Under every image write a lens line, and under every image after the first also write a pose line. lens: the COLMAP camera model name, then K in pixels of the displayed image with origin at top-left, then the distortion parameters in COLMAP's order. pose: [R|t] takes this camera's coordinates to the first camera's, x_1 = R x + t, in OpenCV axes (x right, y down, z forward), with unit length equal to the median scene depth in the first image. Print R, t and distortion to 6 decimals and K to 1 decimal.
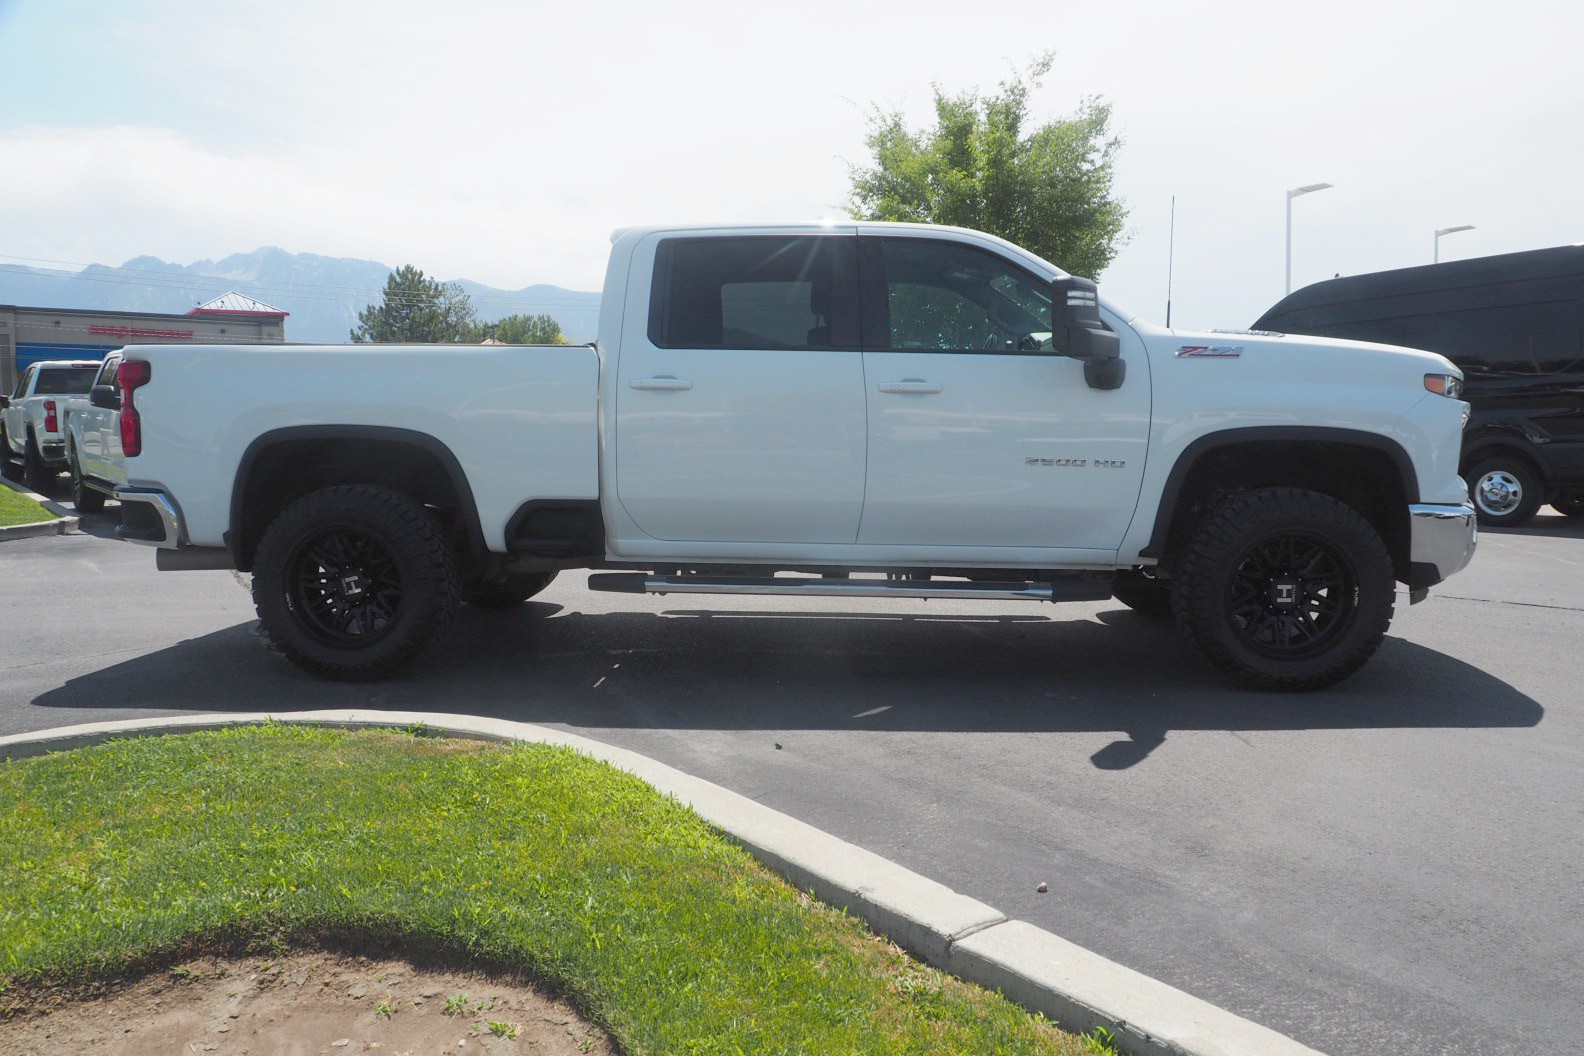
lens RADIAL K [[1123.6, 0, 792.0], [0, 1123.6, 528.0], [0, 0, 1]] dist [-0.010348, -0.001738]
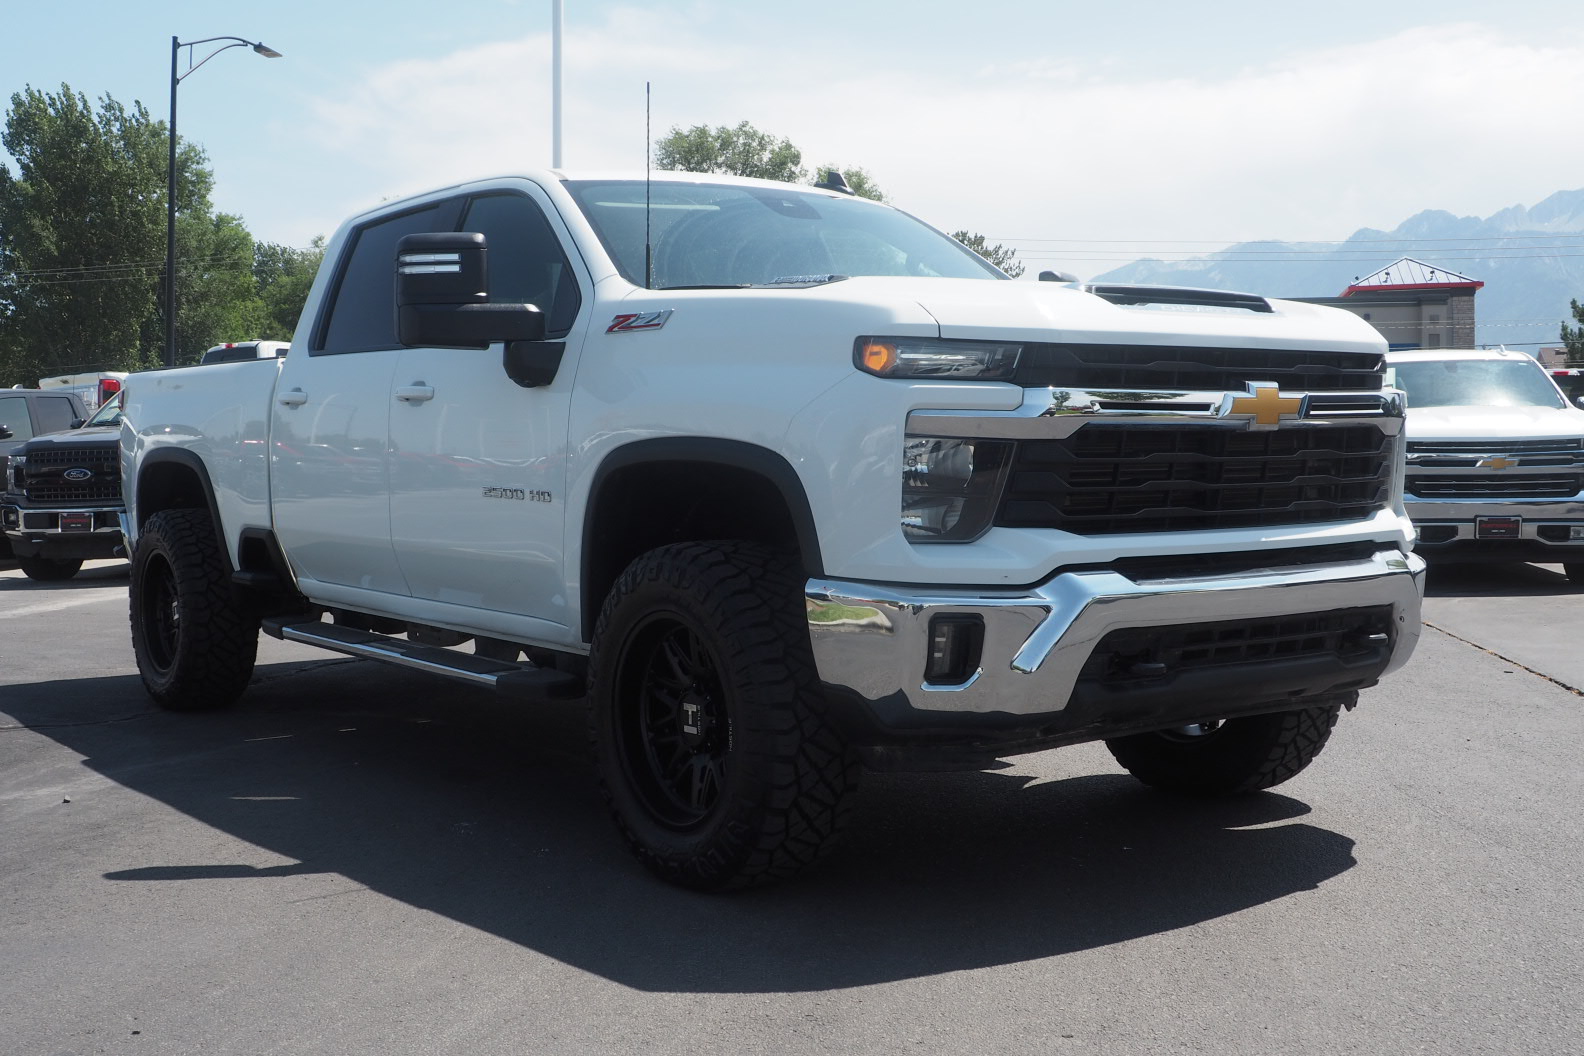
lens RADIAL K [[1763.5, 0, 792.0], [0, 1763.5, 528.0], [0, 0, 1]] dist [0.019826, -0.003068]
pose [[0.644560, 0.027698, -0.764052, 1.184169], [-0.065197, 0.997695, -0.018833, -0.027905], [0.761769, 0.061953, 0.644880, 0.431102]]
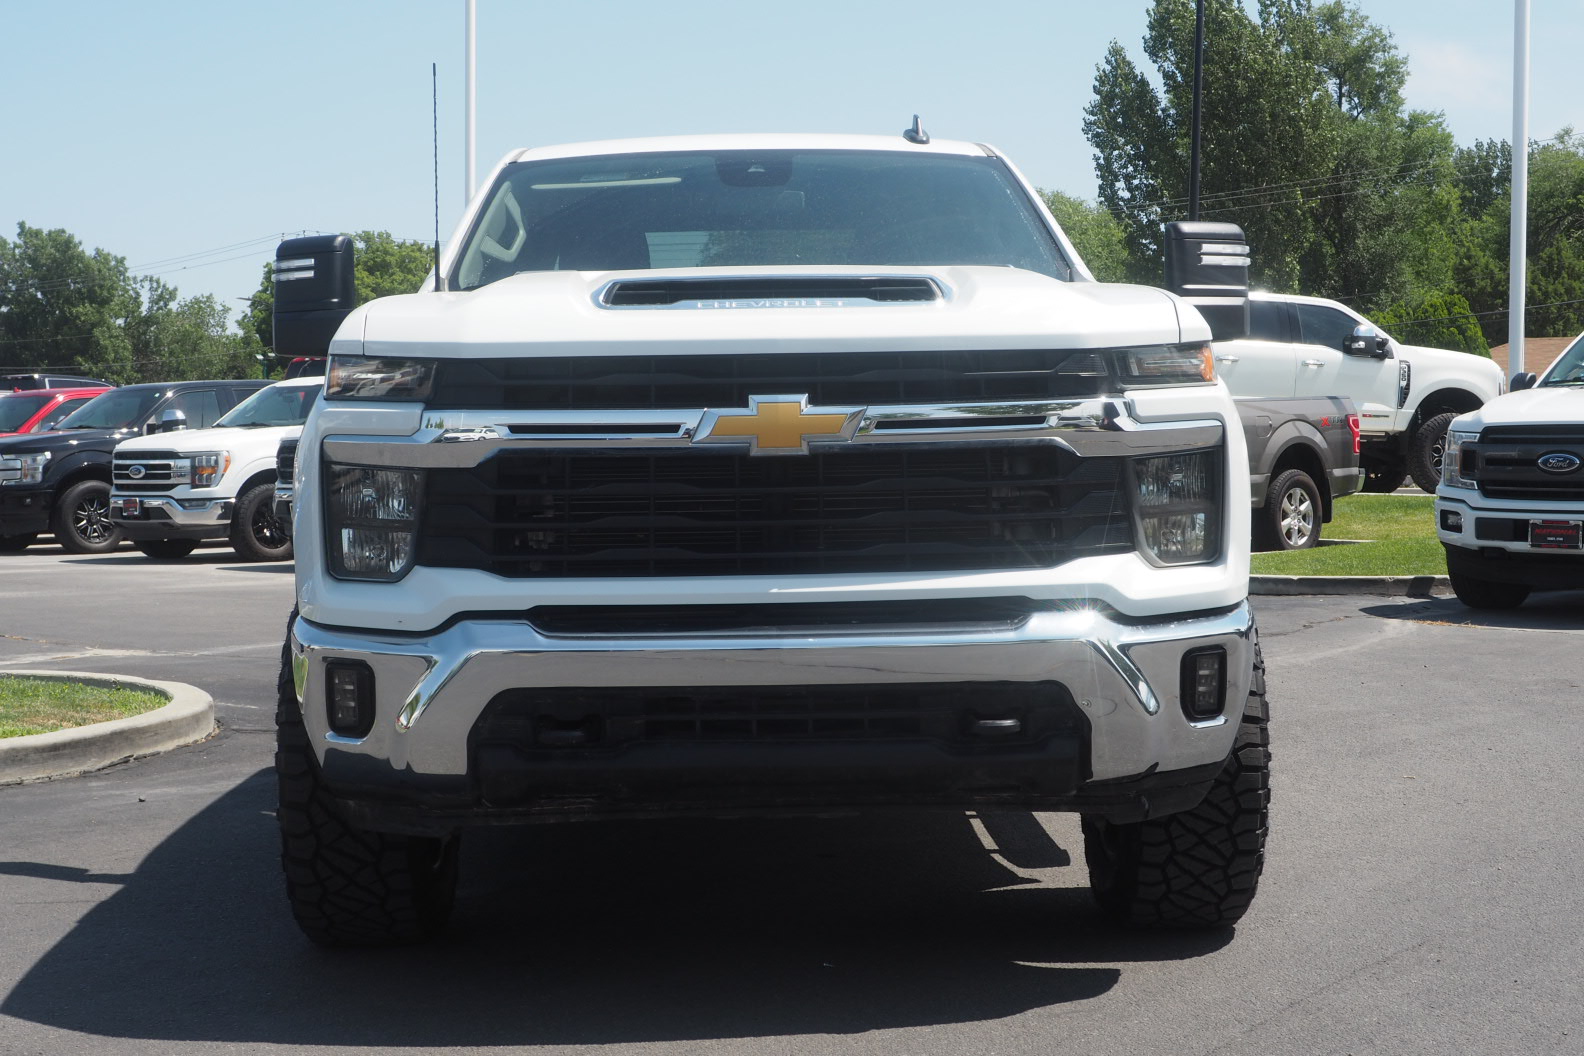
lens RADIAL K [[2331.4, 0, 792.0], [0, 2331.4, 528.0], [0, 0, 1]] dist [0.012301, -0.112549]
pose [[0.099709, 0.040406, -0.994196, 1.586188], [-0.084415, 0.995916, 0.032010, -0.108544], [0.991429, 0.080733, 0.102713, 1.076454]]
